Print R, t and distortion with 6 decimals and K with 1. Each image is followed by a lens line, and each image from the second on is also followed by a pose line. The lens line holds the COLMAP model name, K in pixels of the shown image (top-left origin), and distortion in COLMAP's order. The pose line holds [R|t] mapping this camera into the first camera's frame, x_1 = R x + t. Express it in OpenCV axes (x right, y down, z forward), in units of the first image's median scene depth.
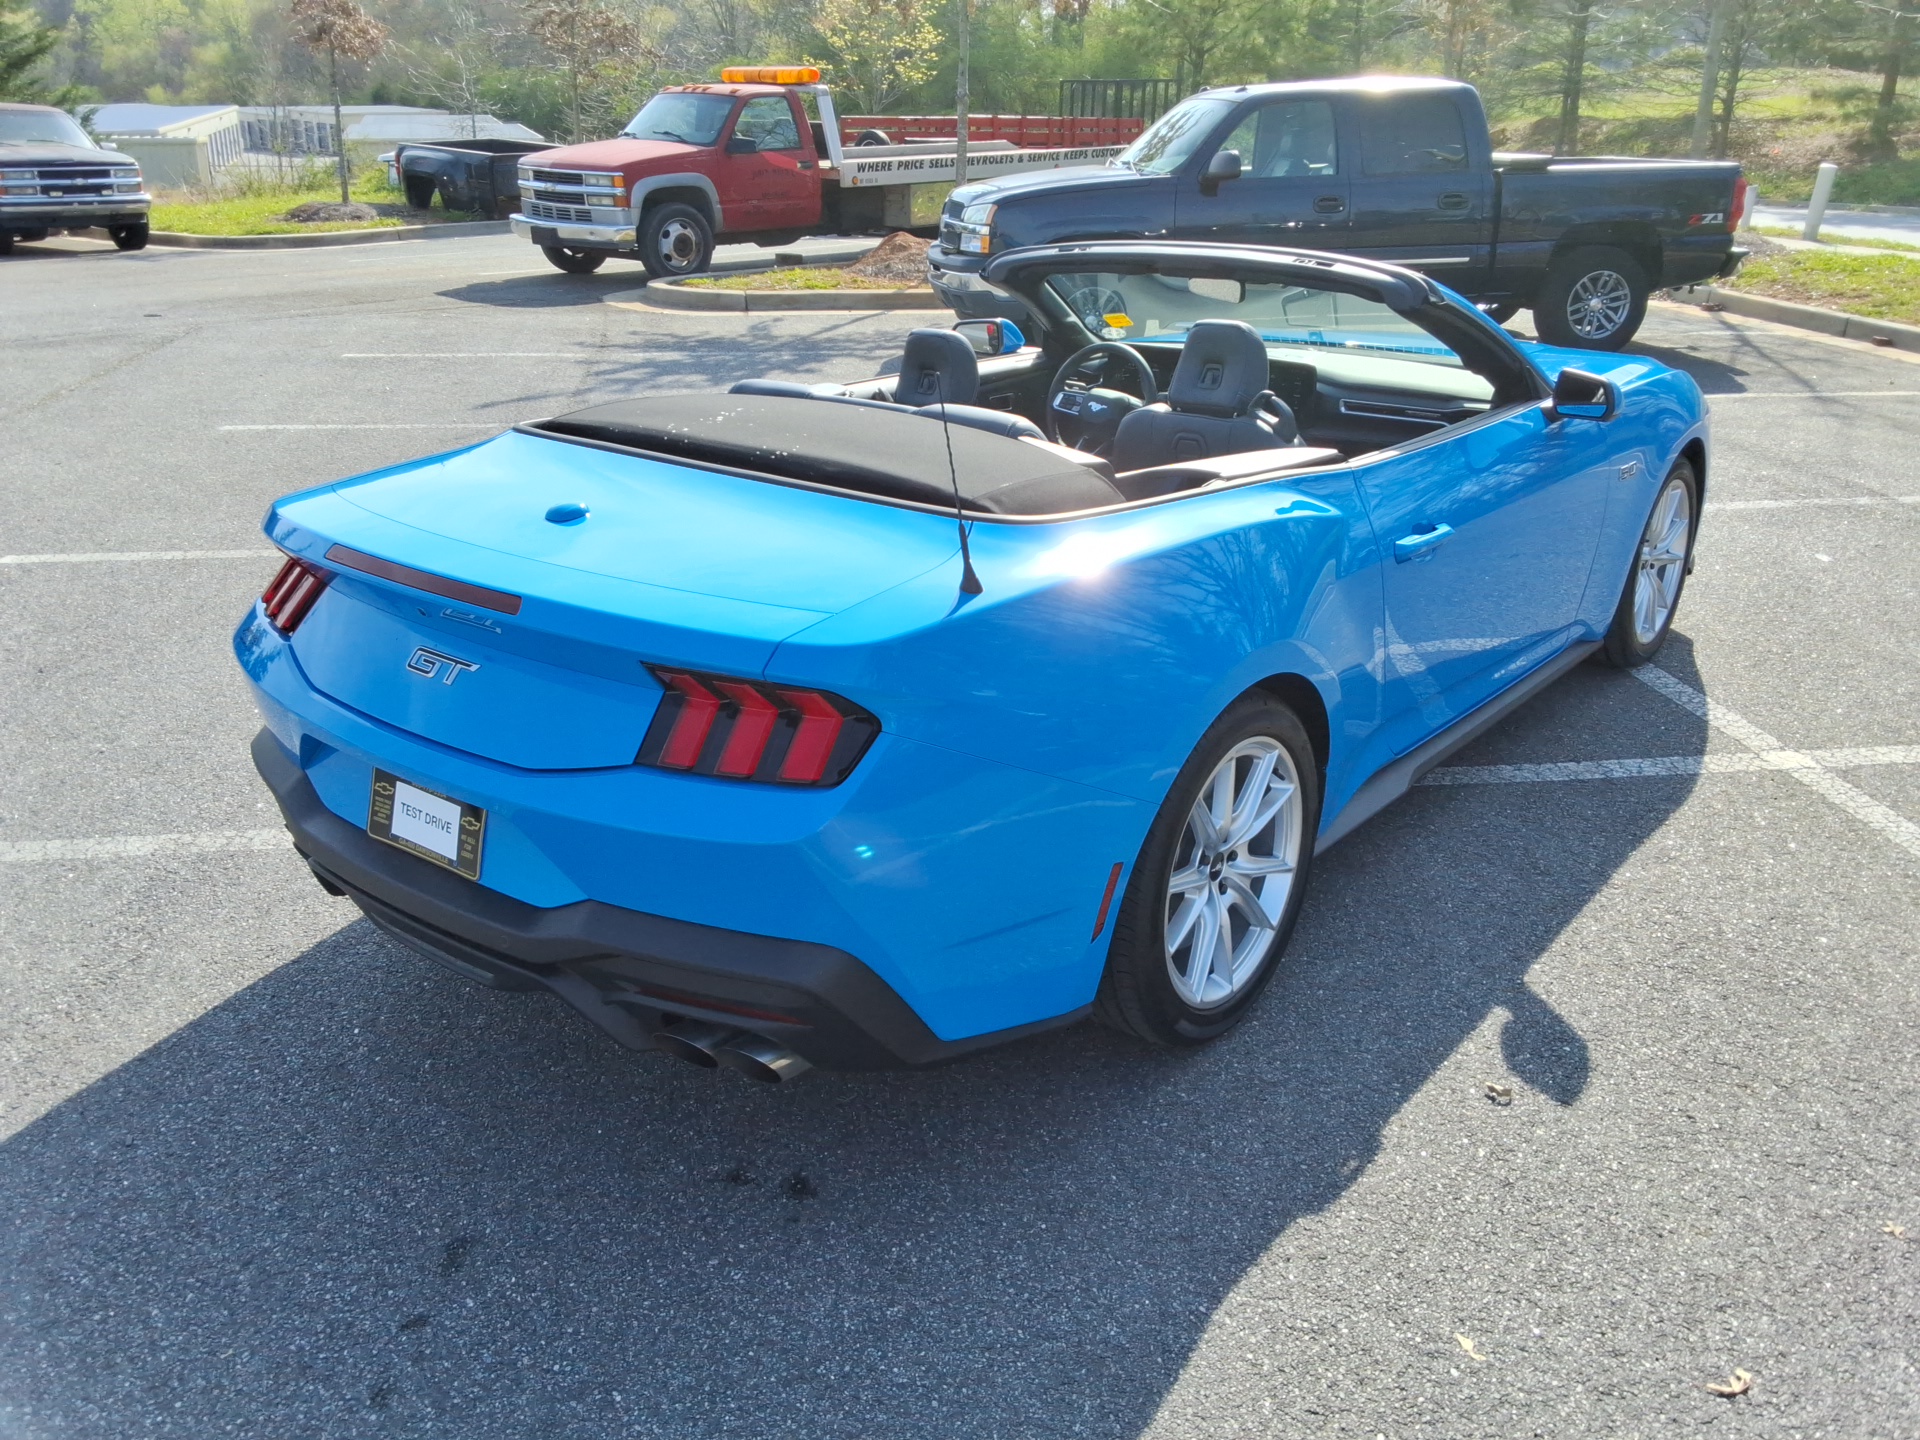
lens RADIAL K [[1553.8, 0, 982.8], [0, 1553.8, 679.2], [0, 0, 1]] dist [0.115388, -0.184649]
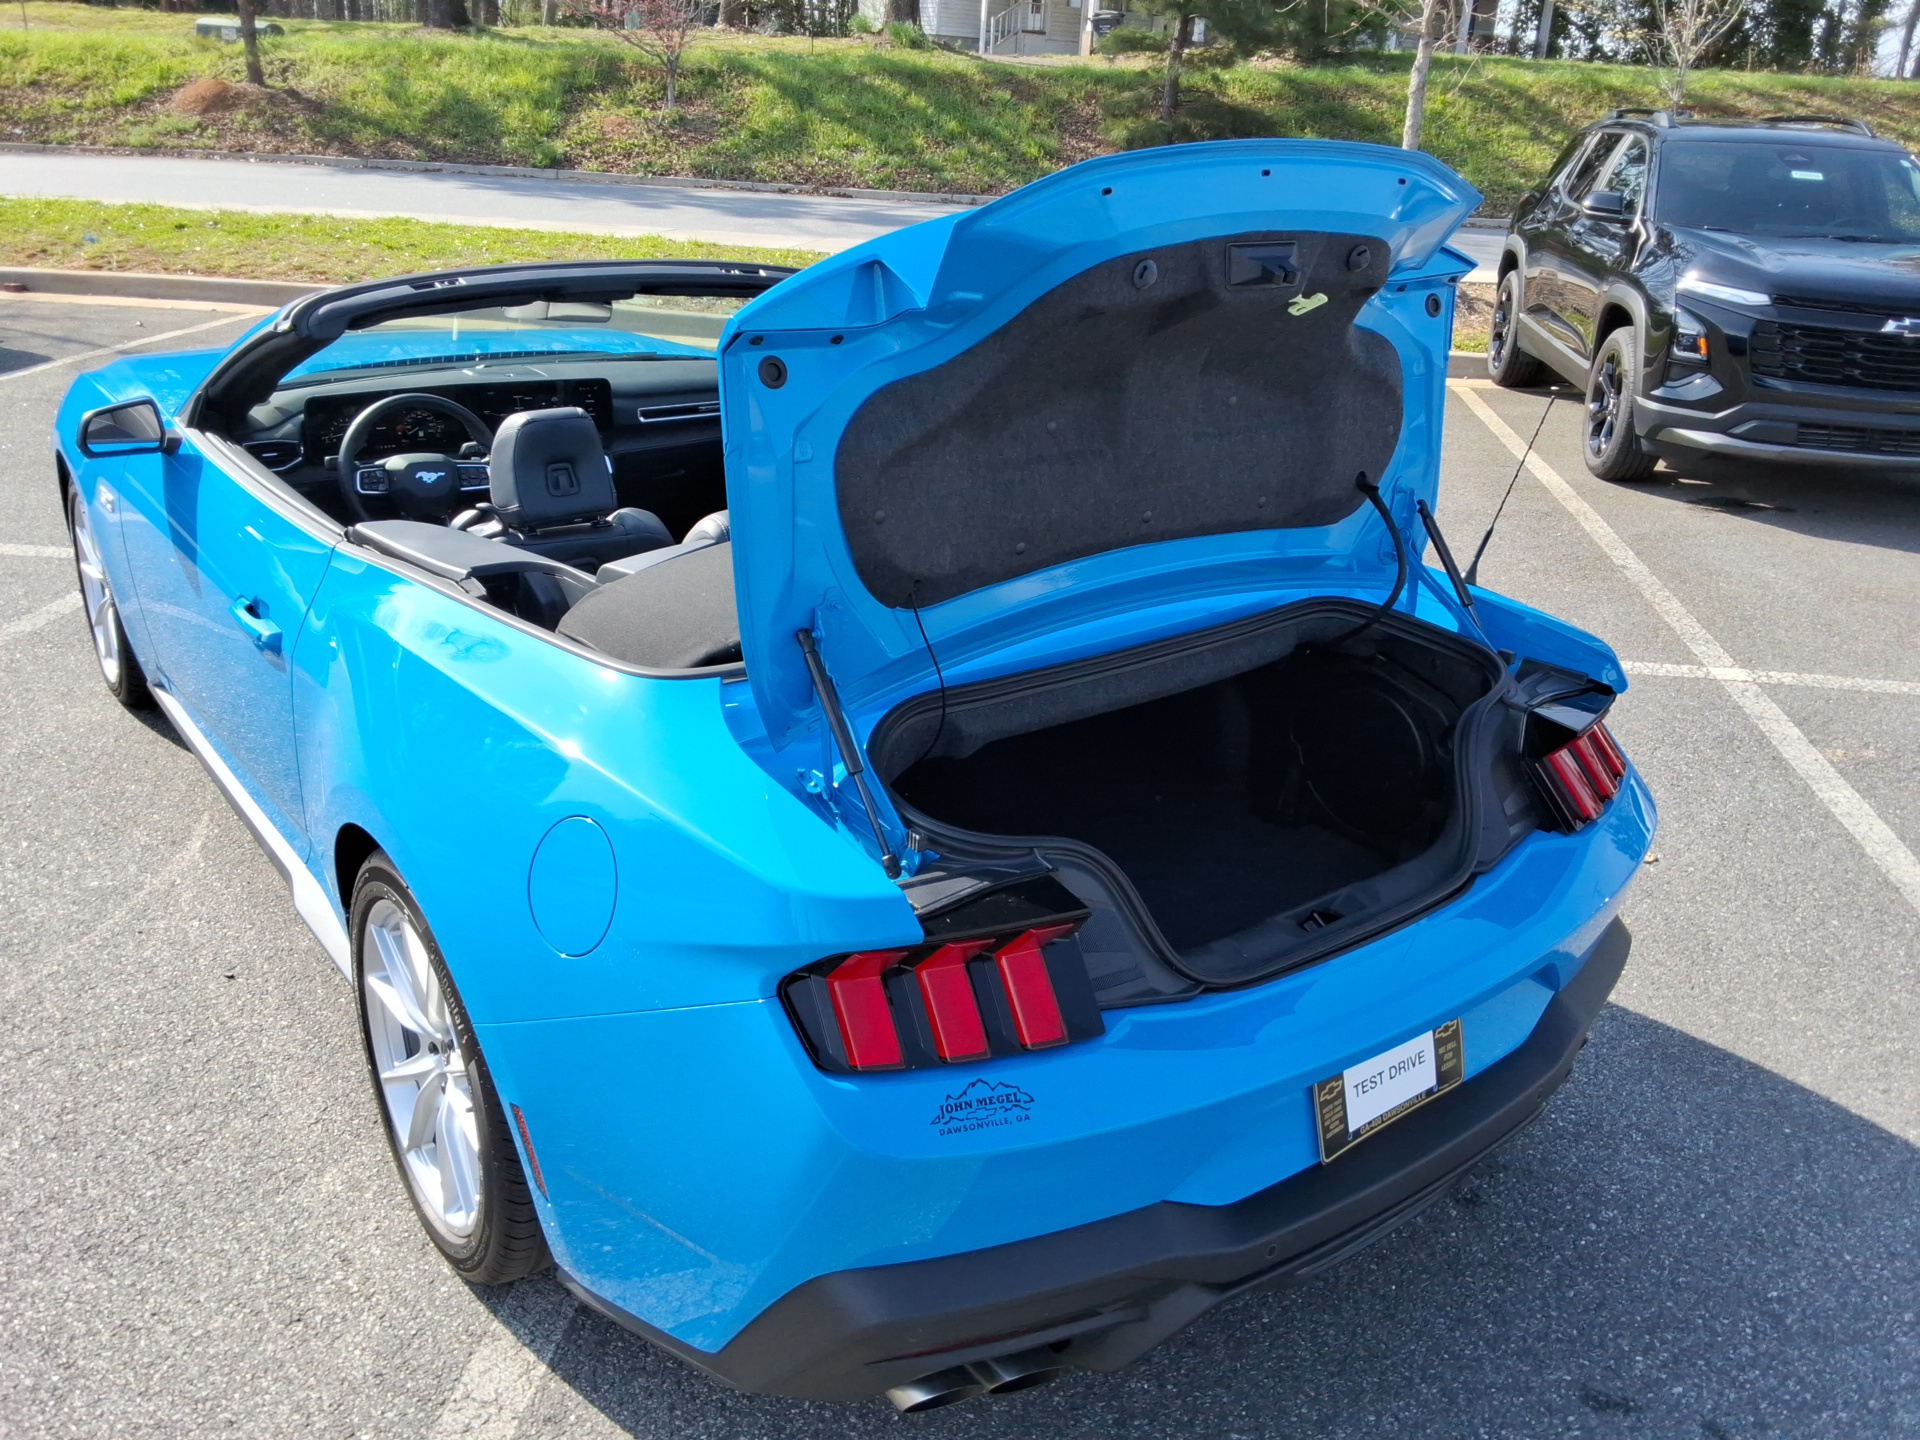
lens RADIAL K [[1553.8, 0, 982.8], [0, 1553.8, 679.2], [0, 0, 1]] dist [0.115388, -0.184649]
pose [[0.249010, -0.346668, 0.904332, -0.266394], [0.294907, 0.916543, 0.270146, -0.094119], [-0.922510, 0.199425, 0.330463, 0.221880]]
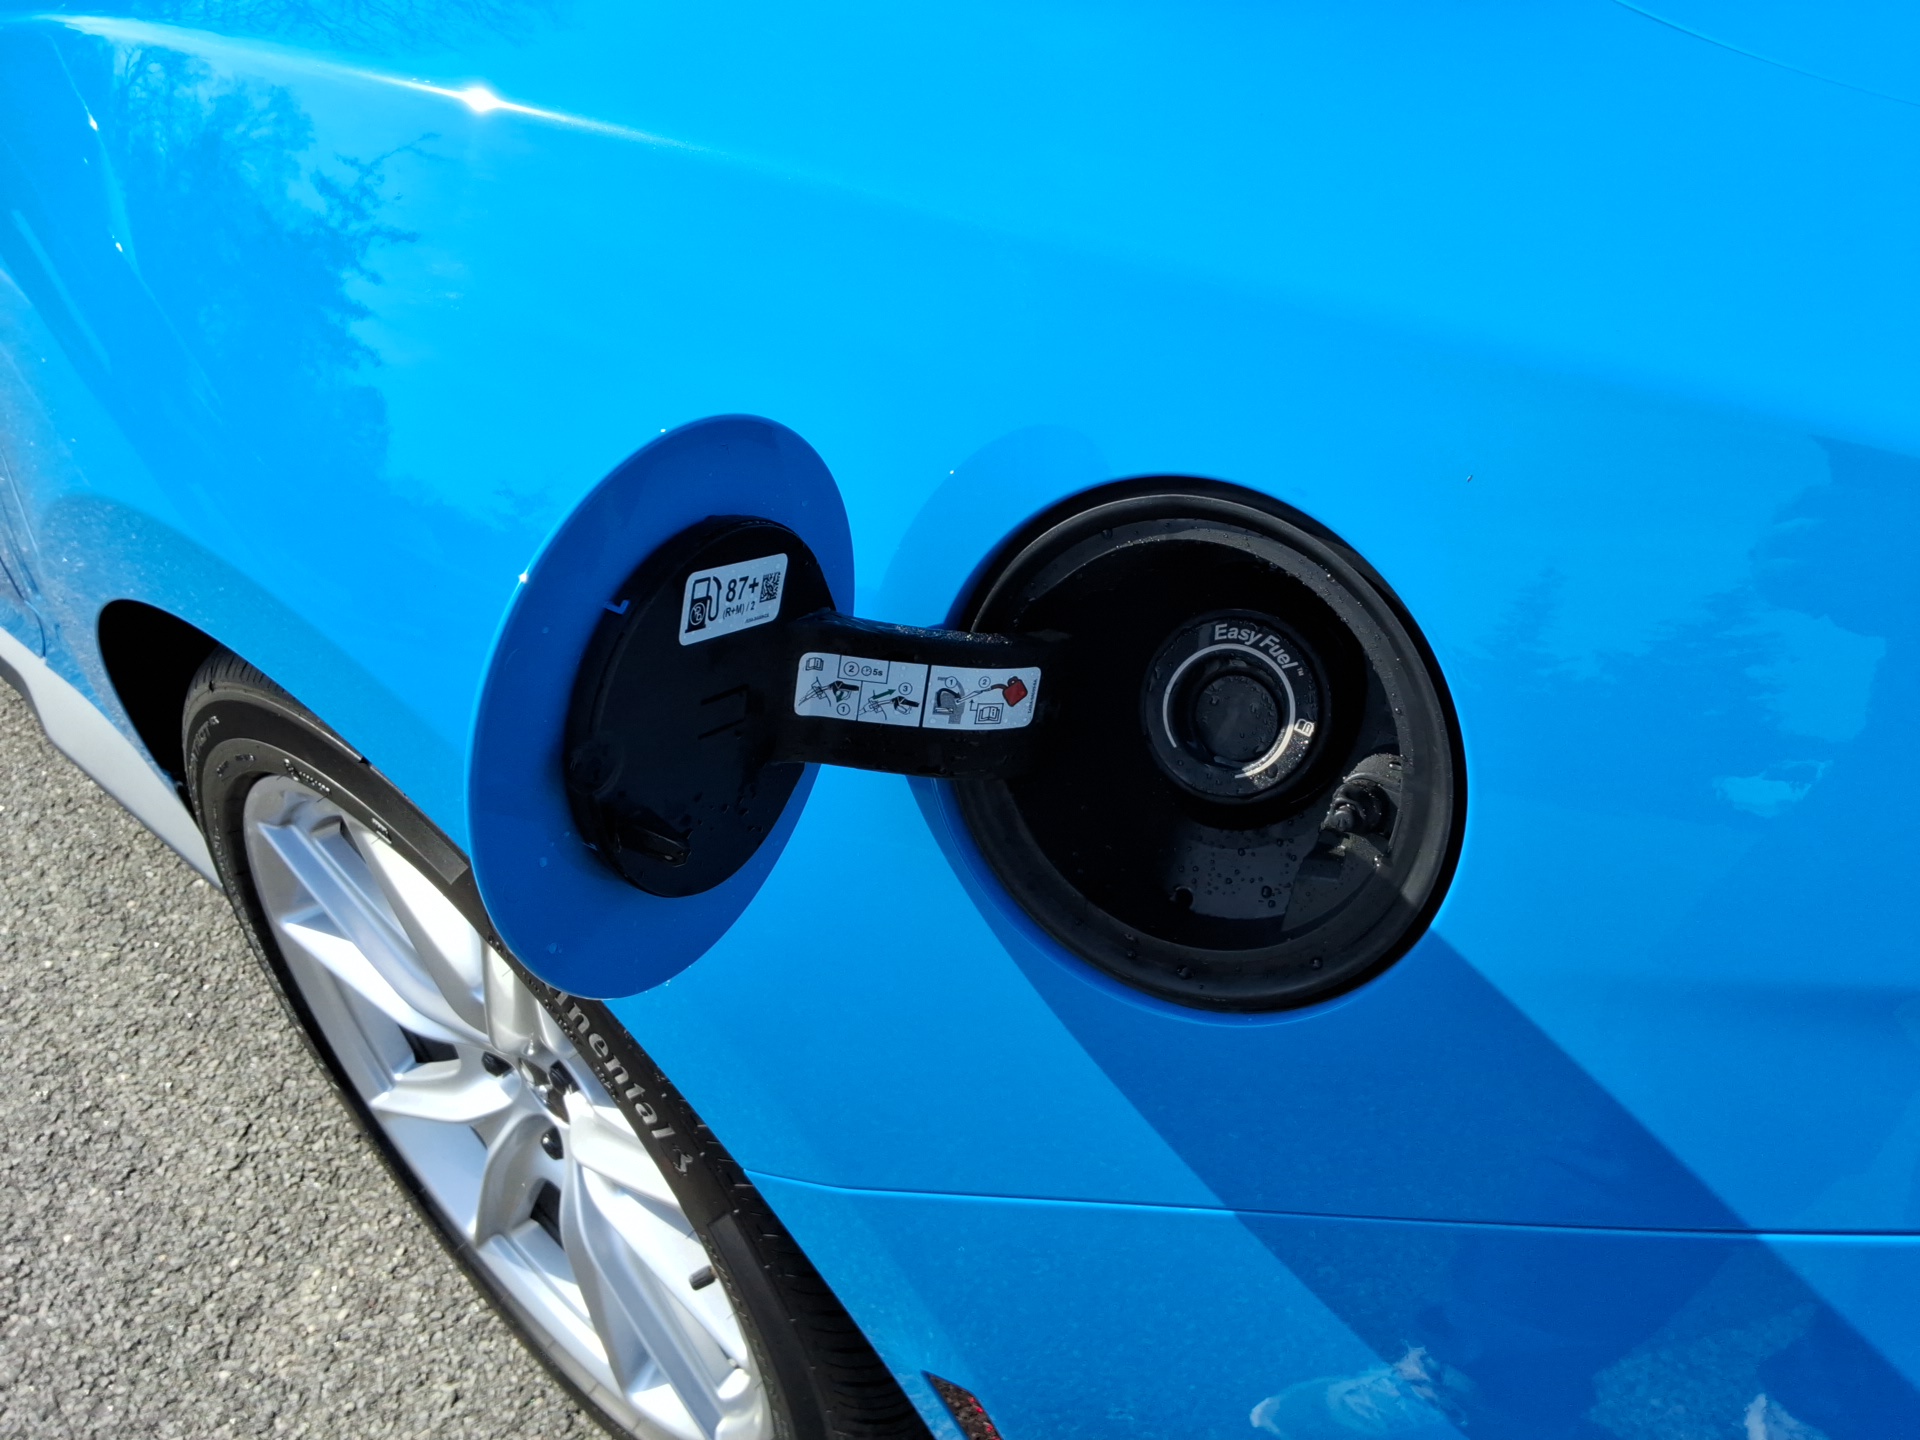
lens RADIAL K [[1556.3, 0, 978.5], [0, 1556.3, 677.9], [0, 0, 1]] dist [0.085891, -0.132516]
pose [[0.044377, -0.614282, 0.787838, -0.154162], [0.395966, 0.734840, 0.550655, -0.064849], [-0.917192, 0.287521, 0.275845, 0.324708]]
